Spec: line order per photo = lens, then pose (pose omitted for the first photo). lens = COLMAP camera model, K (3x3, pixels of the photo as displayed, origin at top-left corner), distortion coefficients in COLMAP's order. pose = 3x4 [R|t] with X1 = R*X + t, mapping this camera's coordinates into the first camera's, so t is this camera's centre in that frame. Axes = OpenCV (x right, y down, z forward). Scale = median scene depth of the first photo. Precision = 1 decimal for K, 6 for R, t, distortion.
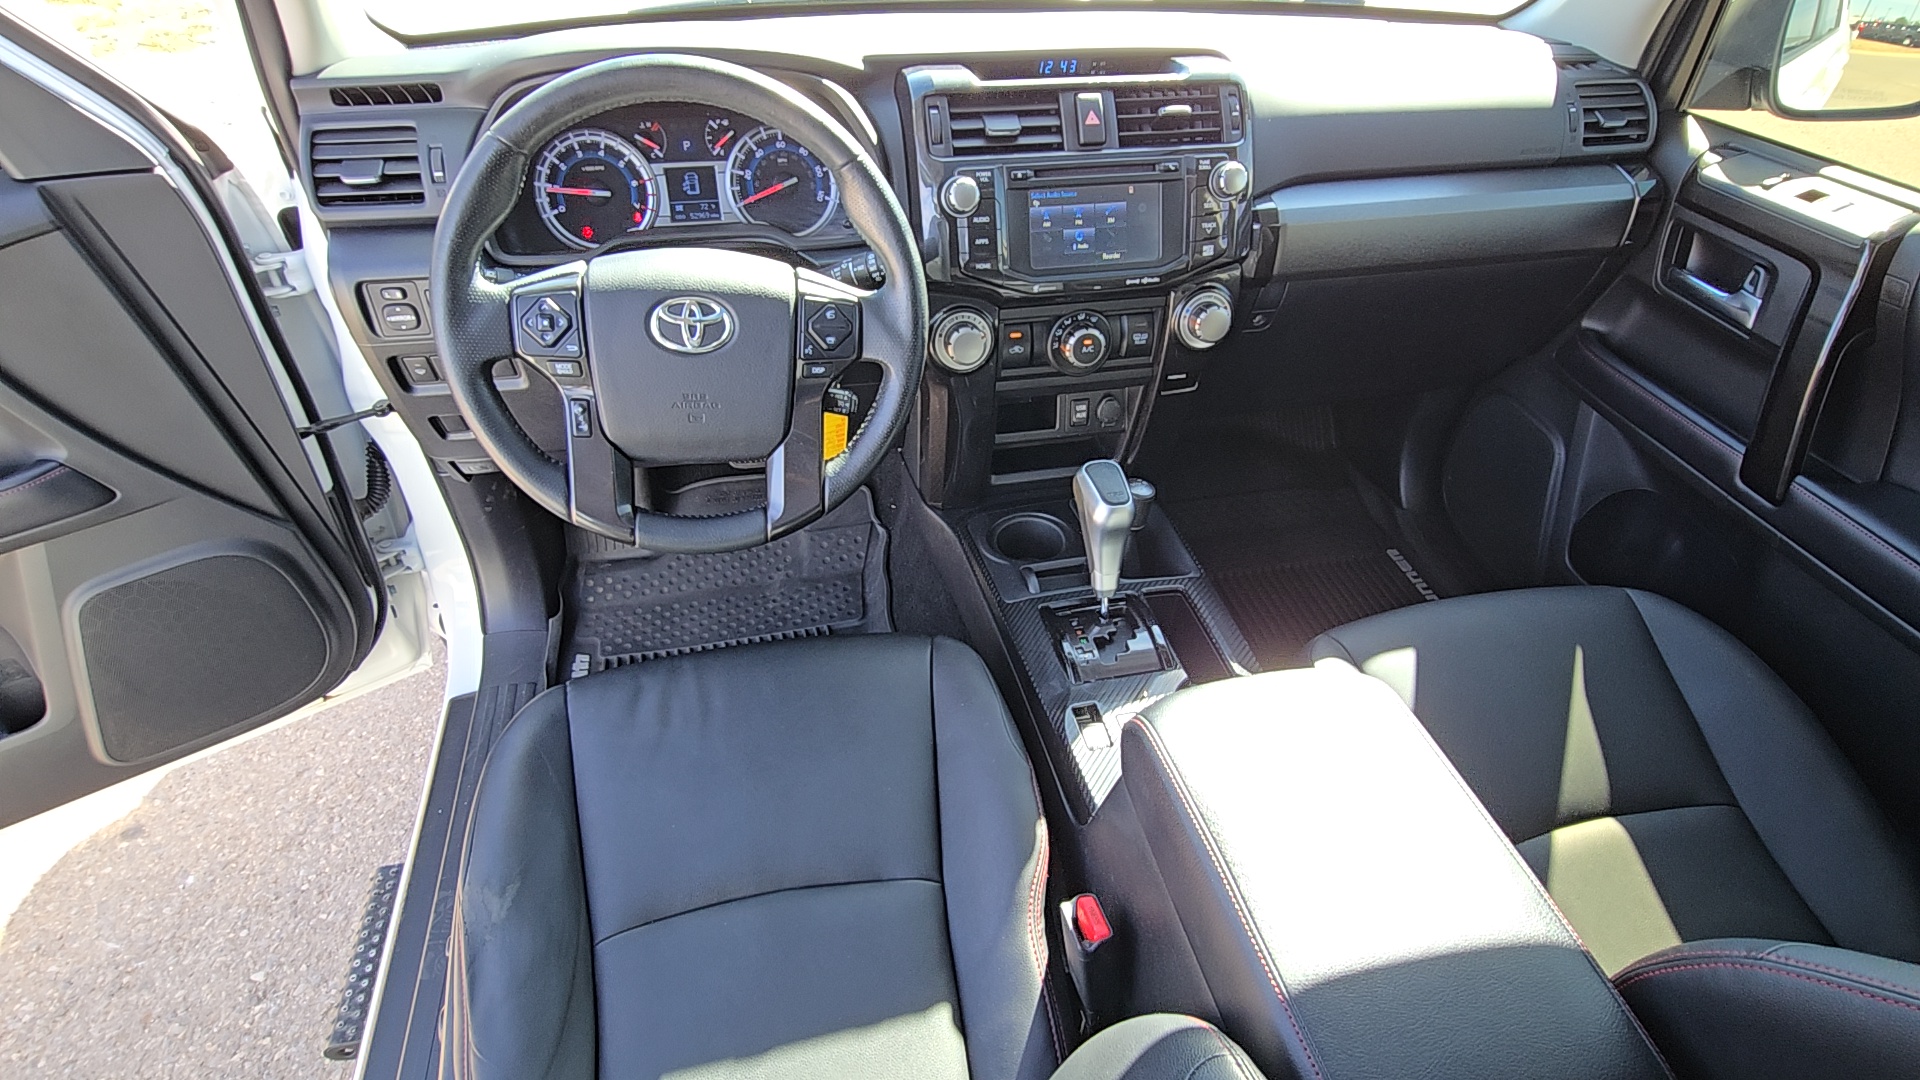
lens RADIAL K [[977.6, 0, 973.4], [0, 977.6, 547.0], [0, 0, 1]] dist [-0.001592, 0.004309]
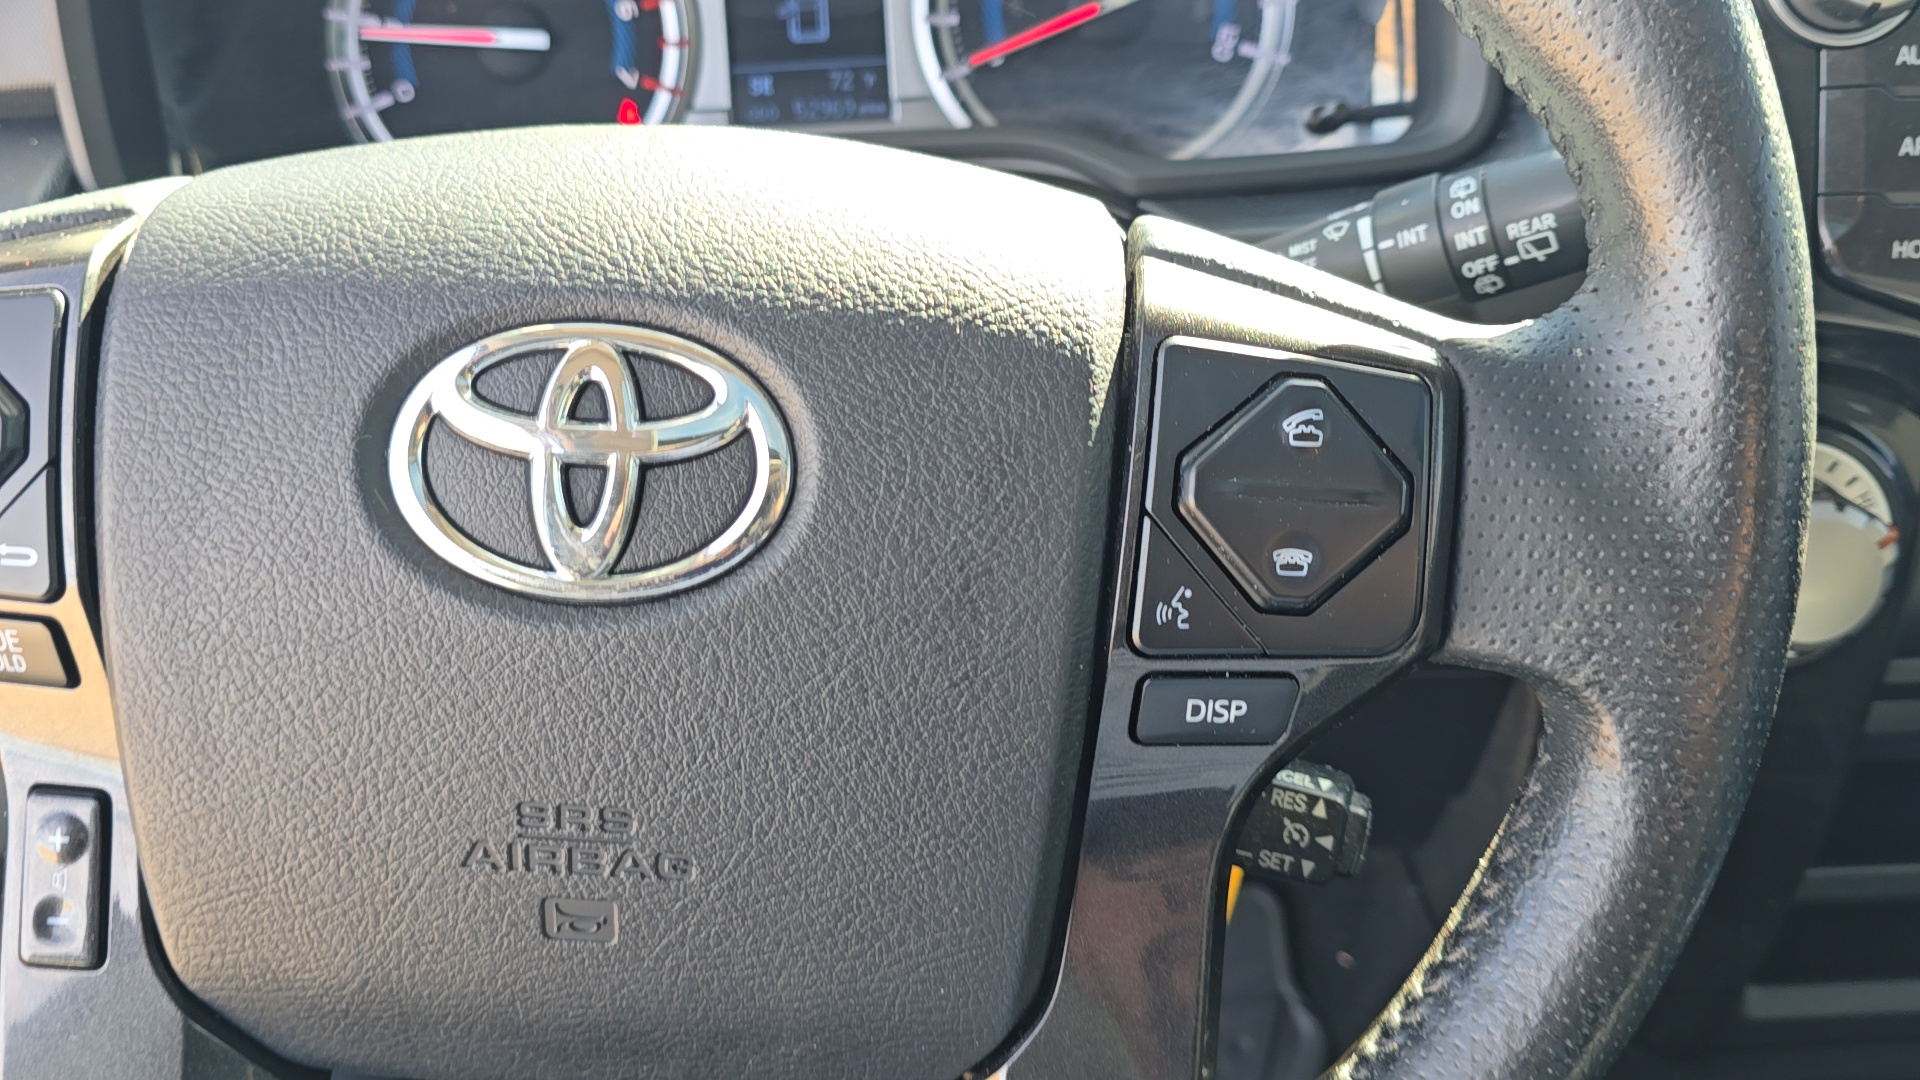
lens RADIAL K [[1619.0, 0, 974.8], [0, 1619.0, 558.8], [0, 0, 1]] dist [-0.024221, 0.036875]
pose [[0.967117, 0.041466, -0.250928, -0.103144], [-0.081599, 0.985050, -0.151716, -0.129495], [0.240886, 0.167203, 0.956042, 0.559079]]
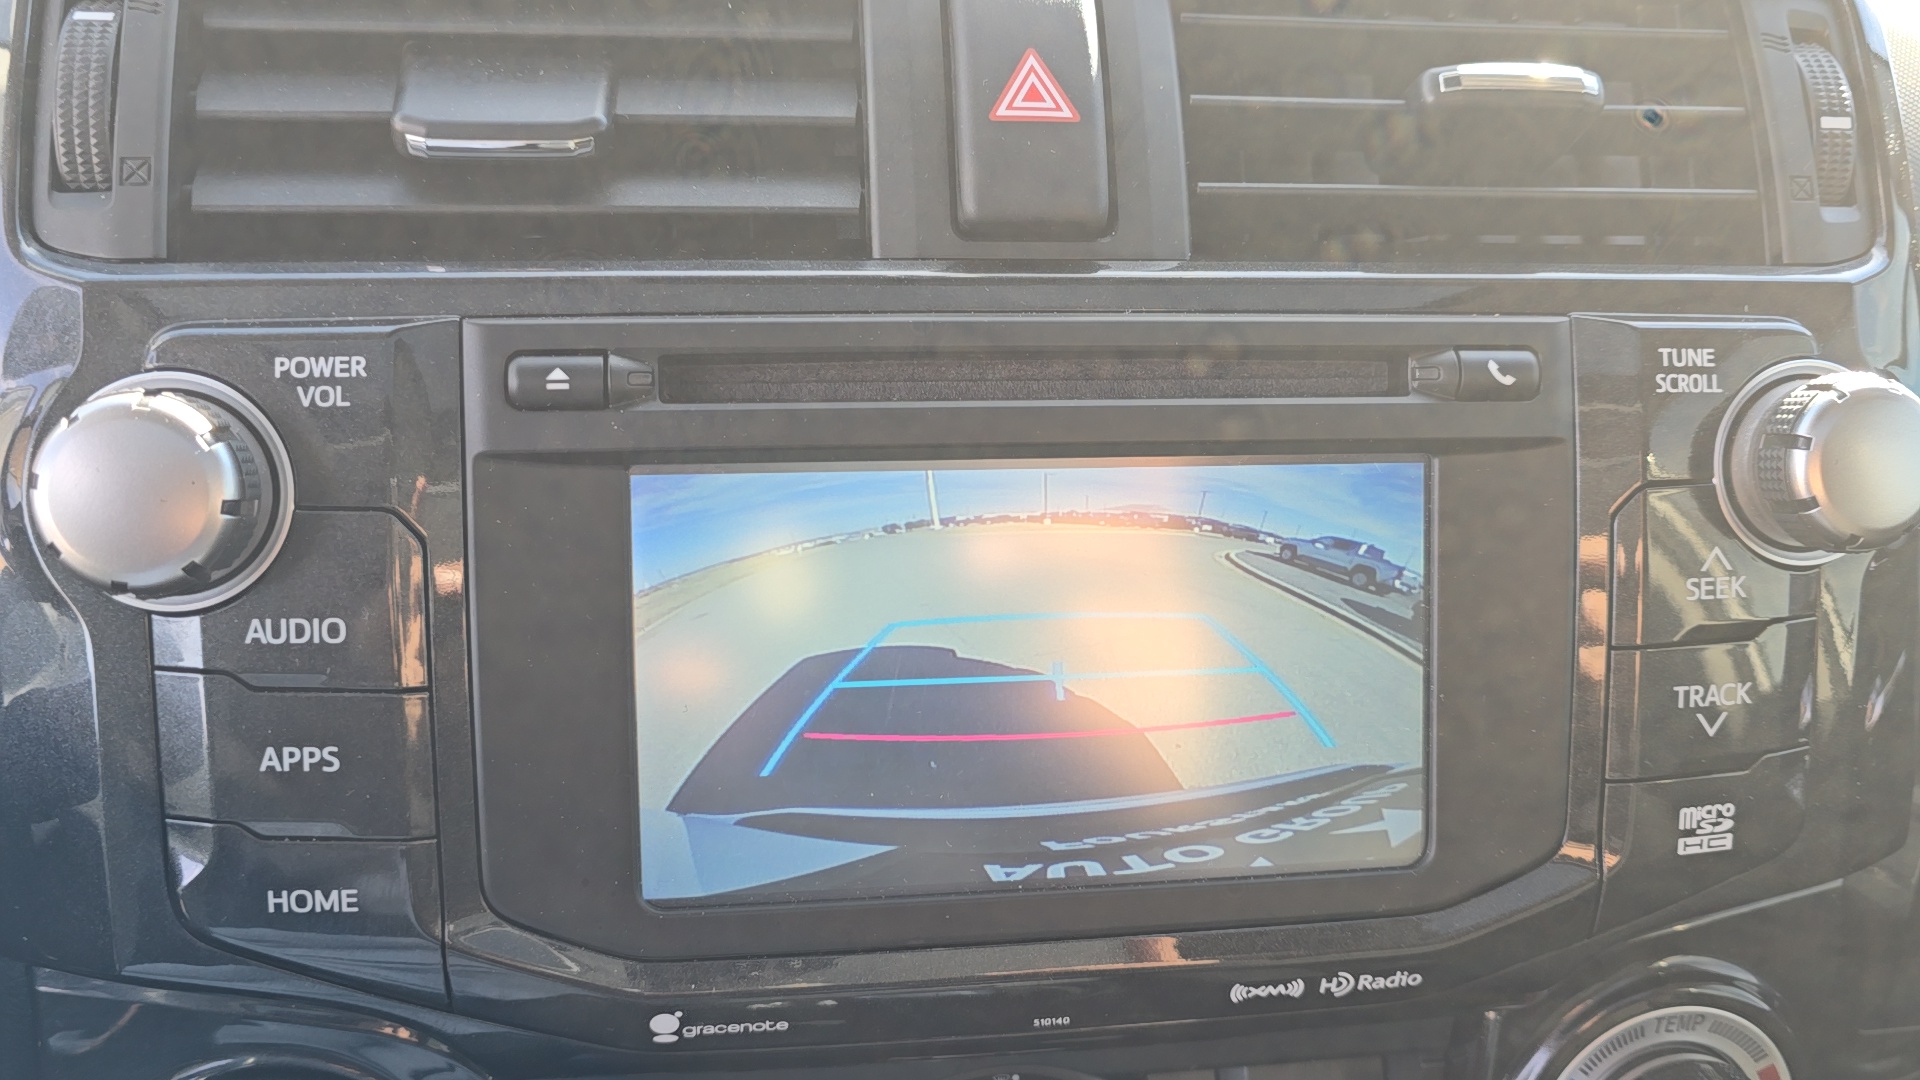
lens RADIAL K [[1619.0, 0, 977.4], [0, 1619.0, 545.9], [0, 0, 1]] dist [-0.024221, 0.036875]
pose [[0.995966, 0.051555, -0.073447, 0.127638], [-0.068081, 0.967330, -0.244208, -0.269945], [0.058457, 0.248224, 0.966937, 0.691988]]
